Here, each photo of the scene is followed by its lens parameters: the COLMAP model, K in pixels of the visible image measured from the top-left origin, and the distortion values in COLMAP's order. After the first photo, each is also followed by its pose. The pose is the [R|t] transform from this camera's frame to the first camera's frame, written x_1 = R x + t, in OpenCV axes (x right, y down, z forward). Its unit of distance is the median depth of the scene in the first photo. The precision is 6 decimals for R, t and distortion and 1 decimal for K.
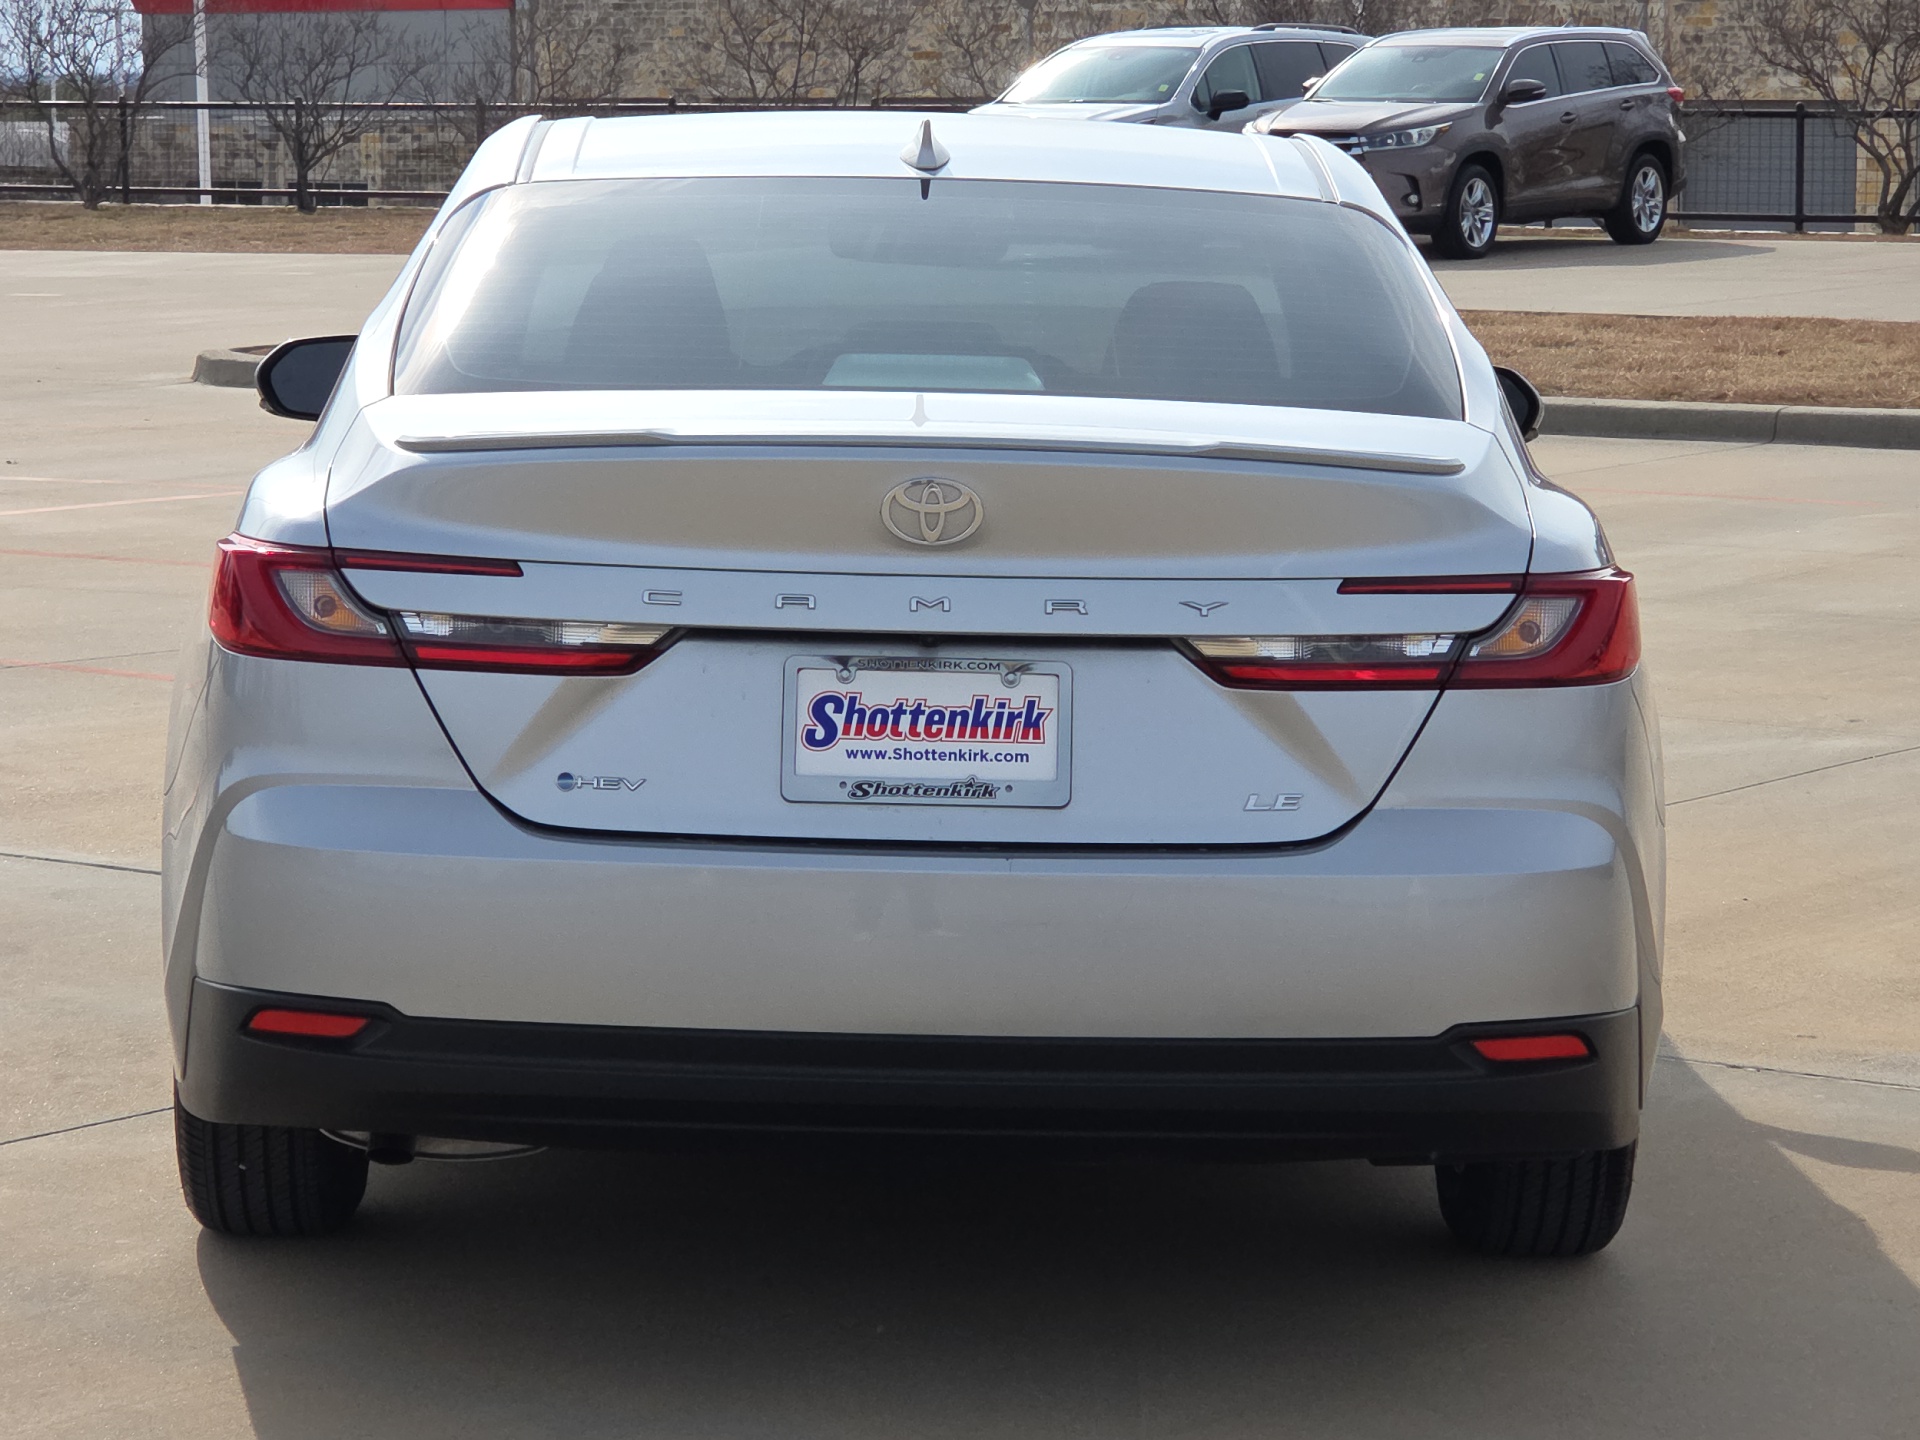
lens RADIAL K [[5364.6, 0, 962.6], [0, 5364.6, 720.1], [0, 0, 1]] dist [-0.266773, 0.000000]
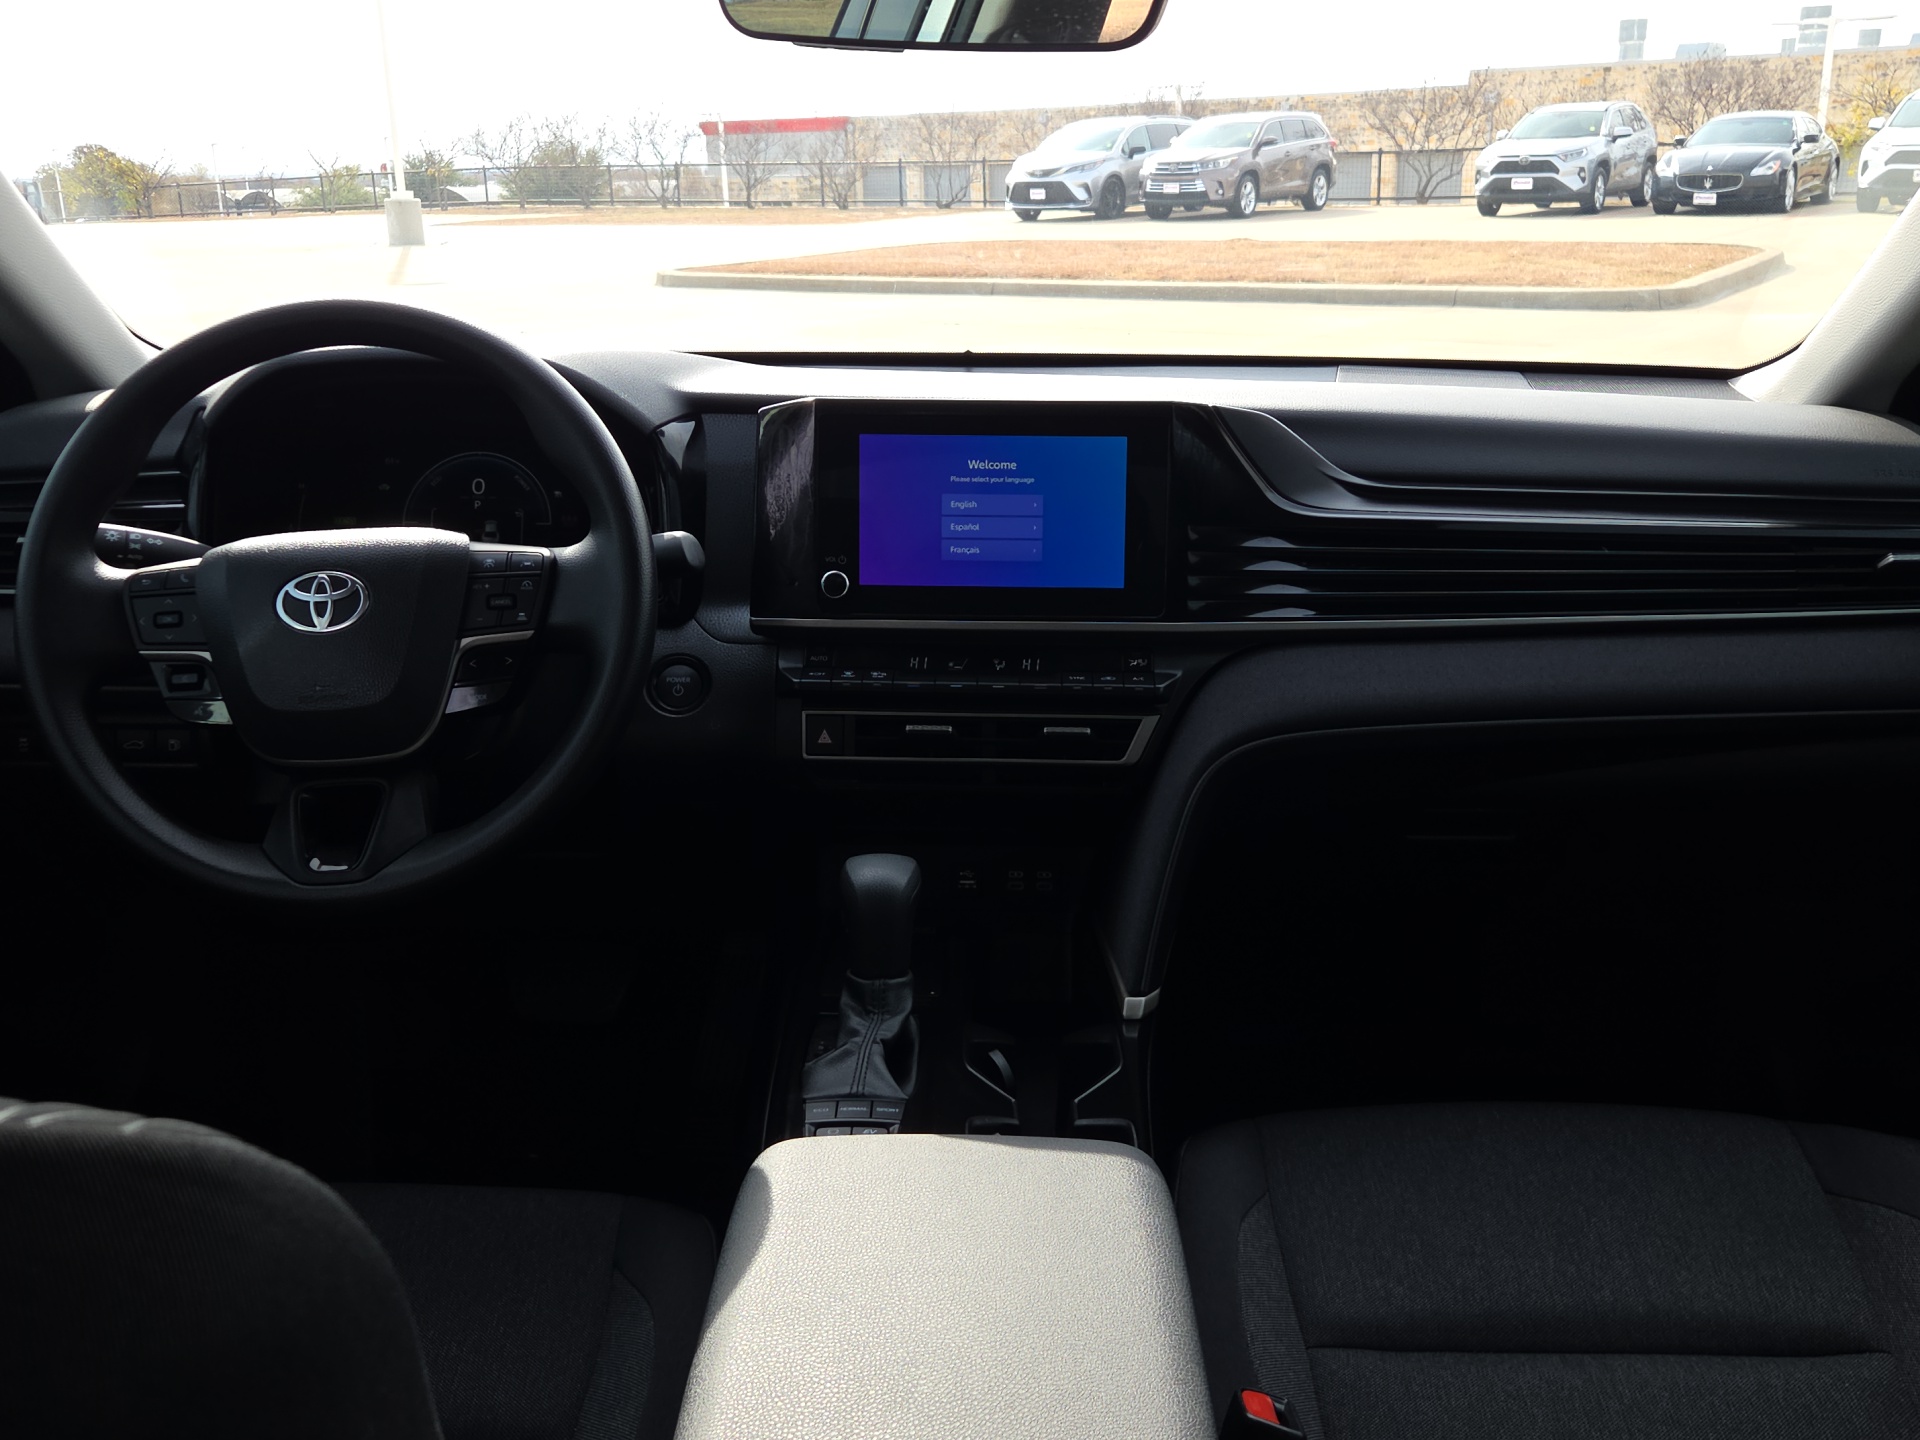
lens RADIAL K [[1794.9, 0, 987.4], [0, 1794.9, 678.3], [0, 0, 1]] dist [0.035538, 0.000000]
pose [[0.999750, -0.012097, -0.018816, -0.017074], [0.014906, 0.987461, 0.157161, -0.090571], [0.016679, -0.157402, 0.987394, 1.254881]]
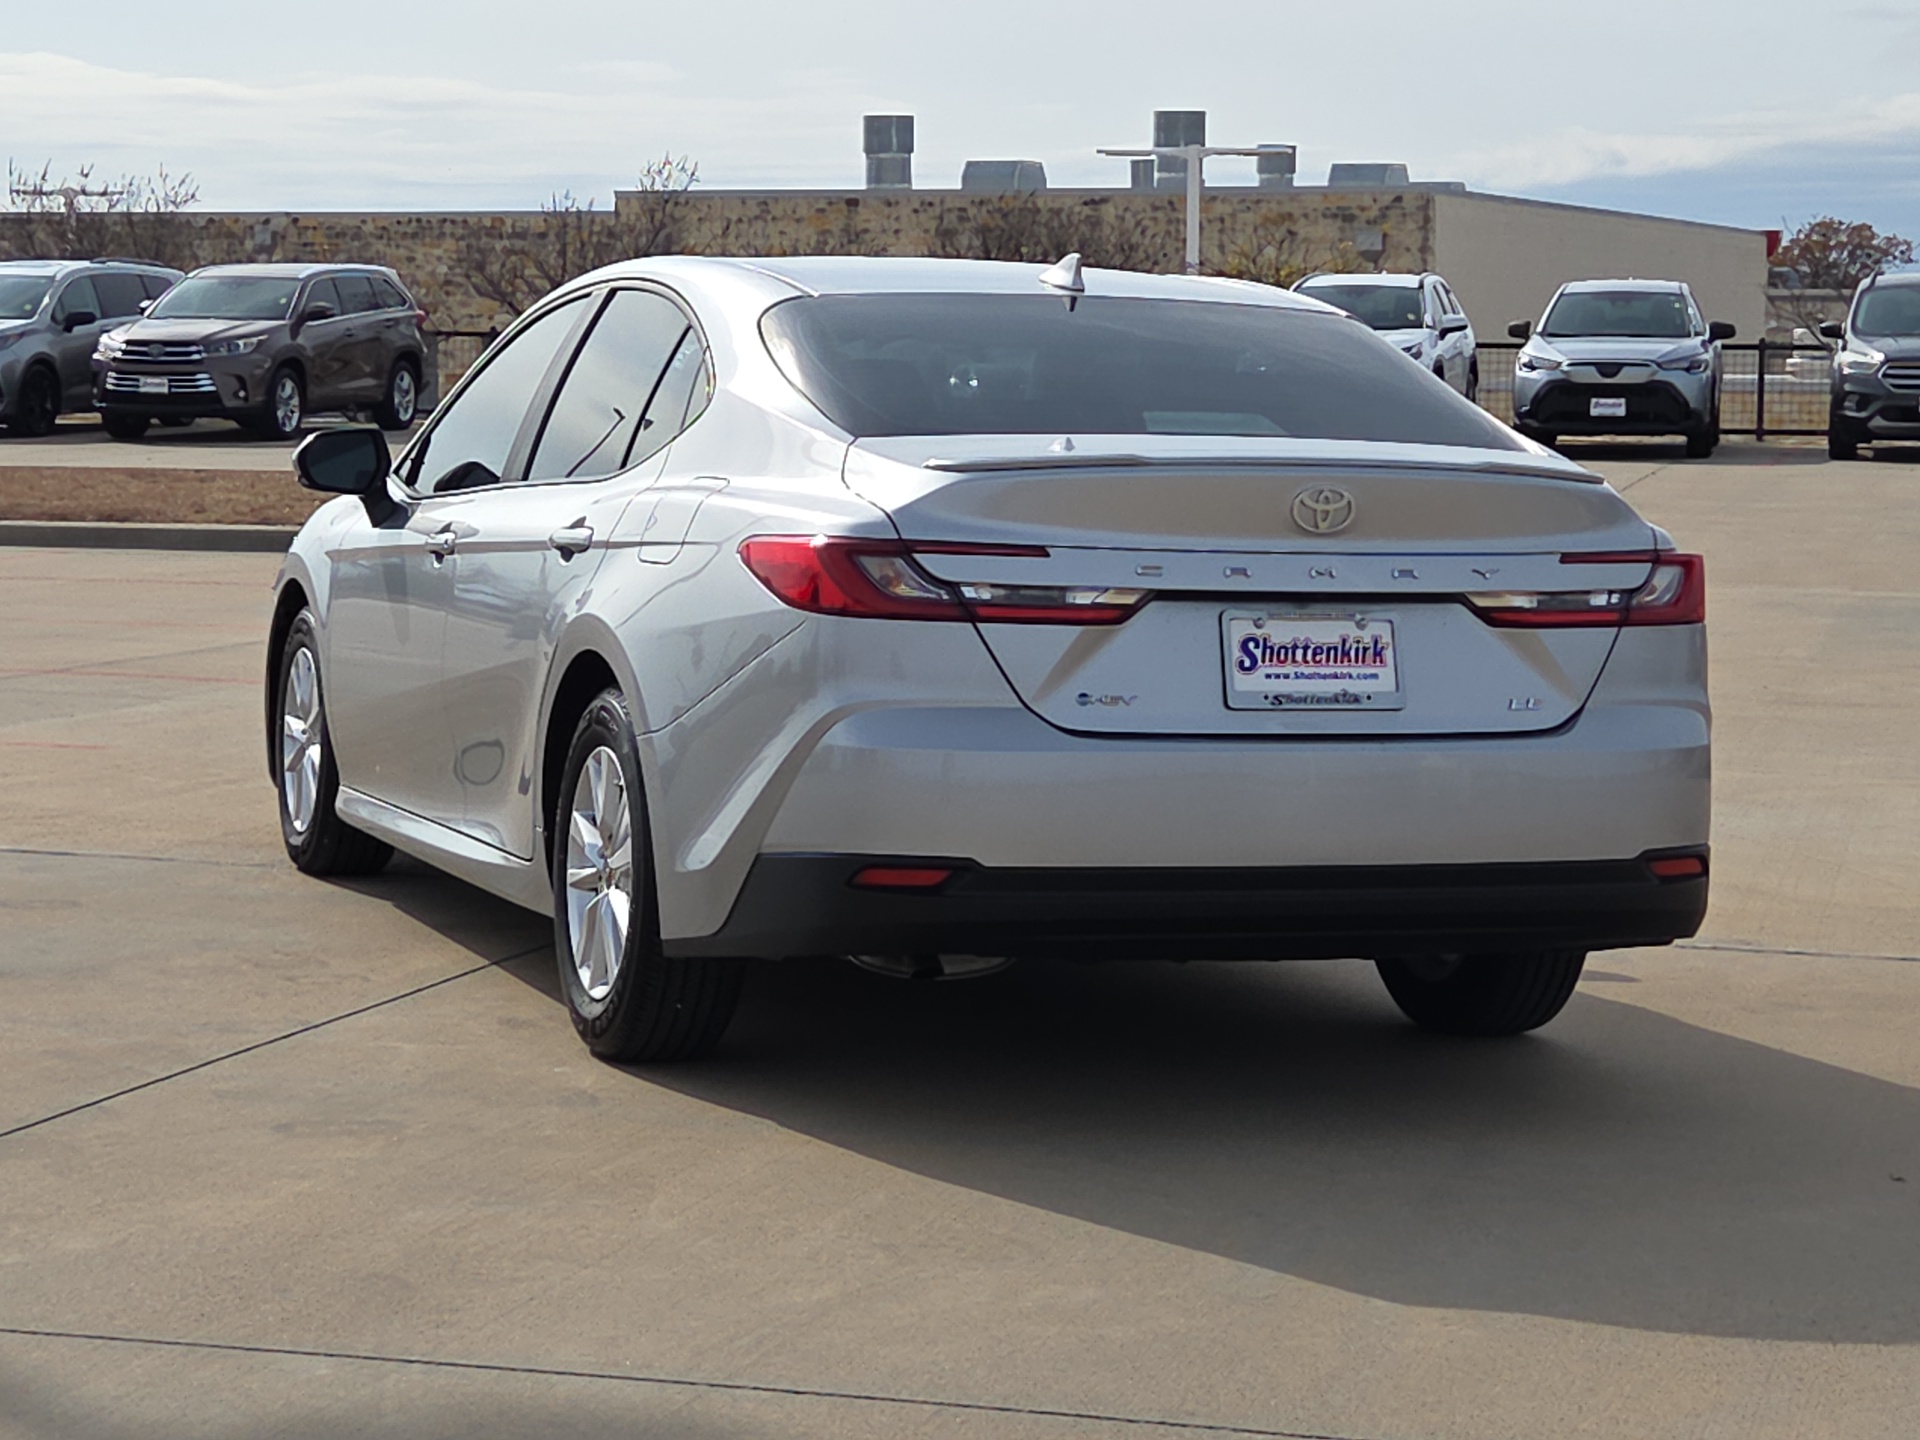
lens RADIAL K [[4069.9, 0, 950.0], [0, 4069.9, 720.9], [0, 0, 1]] dist [0.151246, 0.000000]
pose [[0.946522, -0.021778, 0.321905, -0.455473], [0.029241, 0.999404, -0.018365, 0.035929], [-0.321313, 0.026795, 0.946594, -0.020324]]
